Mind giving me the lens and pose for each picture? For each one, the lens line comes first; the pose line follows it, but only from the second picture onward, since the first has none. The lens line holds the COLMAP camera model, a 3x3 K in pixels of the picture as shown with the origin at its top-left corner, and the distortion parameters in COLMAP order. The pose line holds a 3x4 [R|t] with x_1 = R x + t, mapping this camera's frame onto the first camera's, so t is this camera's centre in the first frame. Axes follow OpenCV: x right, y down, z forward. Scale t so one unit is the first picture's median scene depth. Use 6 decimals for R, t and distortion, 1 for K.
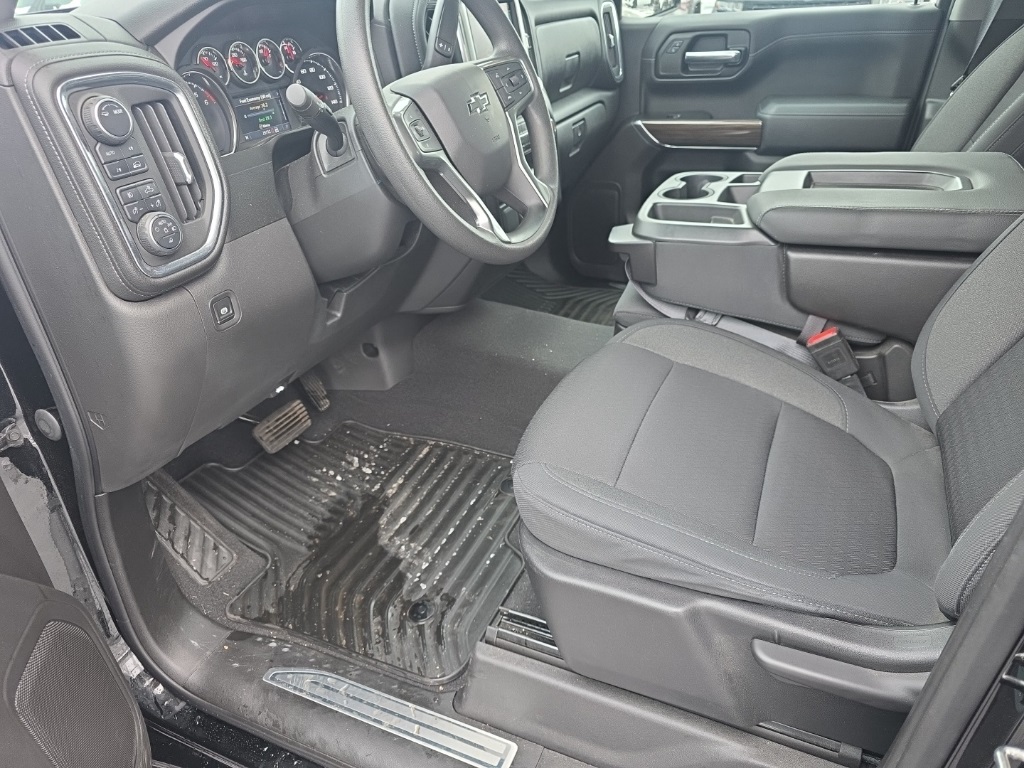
lens RADIAL K [[679.4, 0, 513.3], [0, 679.4, 384.7], [0, 0, 1]] dist [0.028714, -0.015961]
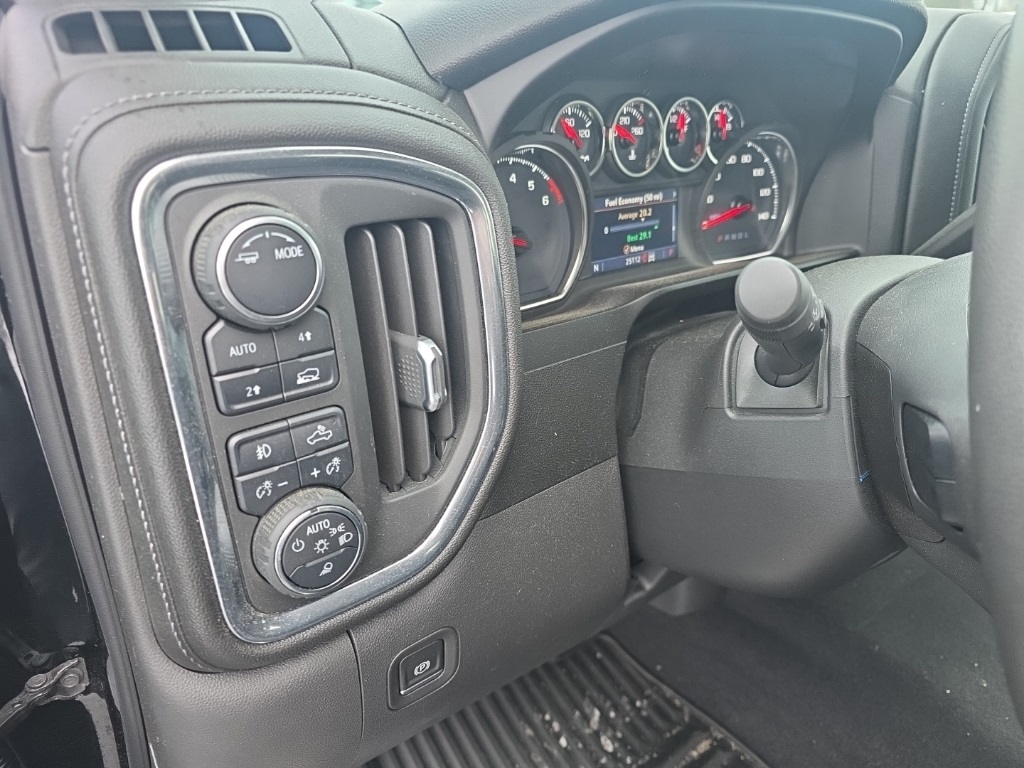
lens RADIAL K [[679.4, 0, 516.8], [0, 679.4, 376.5], [0, 0, 1]] dist [0.028714, -0.015961]
pose [[0.876860, 0.291261, -0.382469, -0.216976], [-0.317104, 0.948379, -0.004785, -0.259862], [0.361332, 0.125478, 0.923956, 0.499979]]
